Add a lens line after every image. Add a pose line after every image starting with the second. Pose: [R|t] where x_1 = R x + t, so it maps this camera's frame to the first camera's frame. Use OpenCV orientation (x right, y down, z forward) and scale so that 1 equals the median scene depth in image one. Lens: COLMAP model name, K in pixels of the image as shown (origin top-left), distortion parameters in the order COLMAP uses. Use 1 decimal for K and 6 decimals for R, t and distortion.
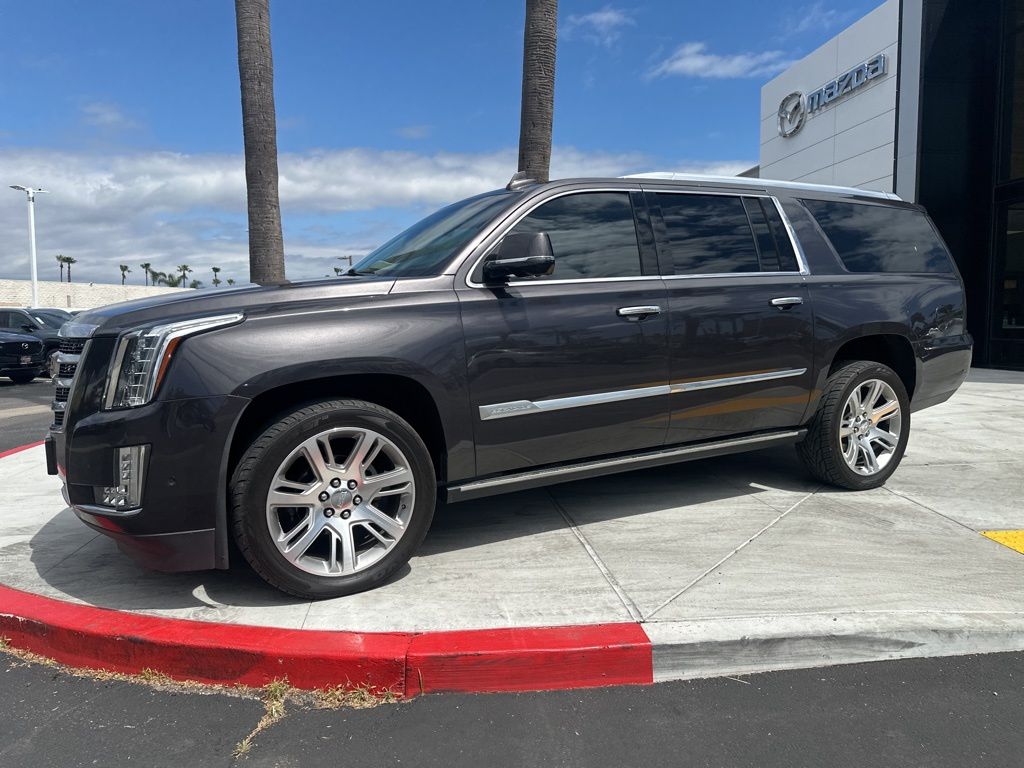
lens RADIAL K [[718.3, 0, 508.3], [0, 718.3, 367.1], [0, 0, 1]] dist [0.032105, -0.037474]
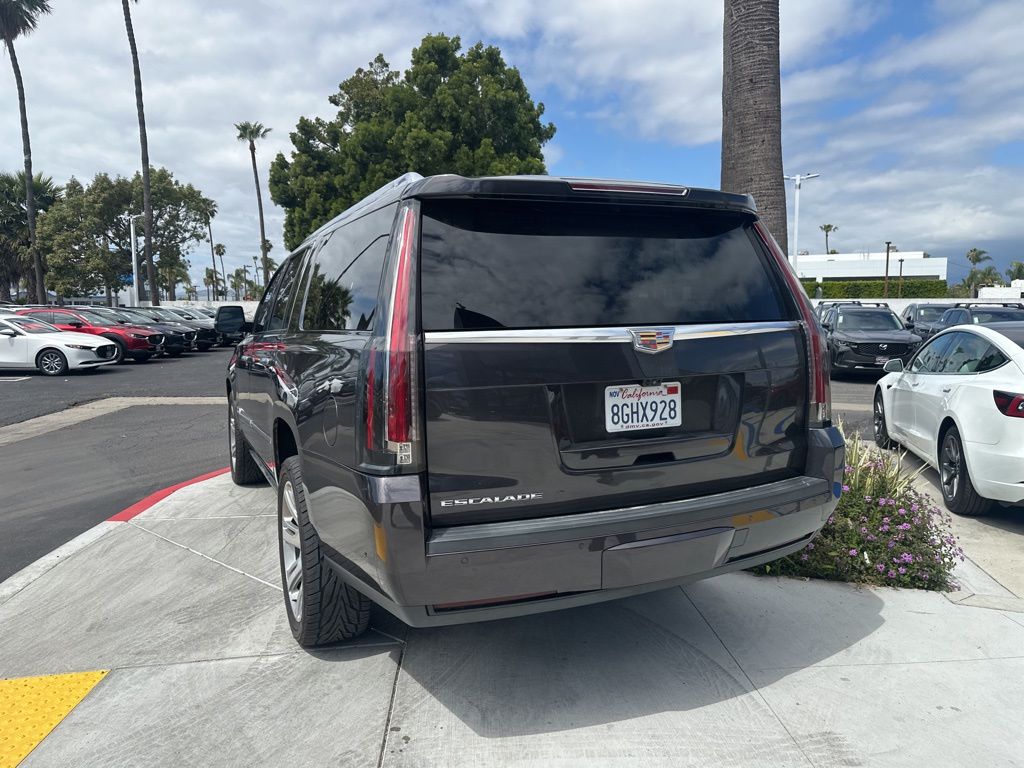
lens RADIAL K [[725.2, 0, 510.6], [0, 725.2, 372.1], [0, 0, 1]] dist [0.035284, -0.039476]
pose [[-0.069257, 0.092433, -0.993307, 1.790141], [-0.060064, 0.993505, 0.096639, -0.259022], [0.995789, 0.066355, -0.063256, 1.896619]]
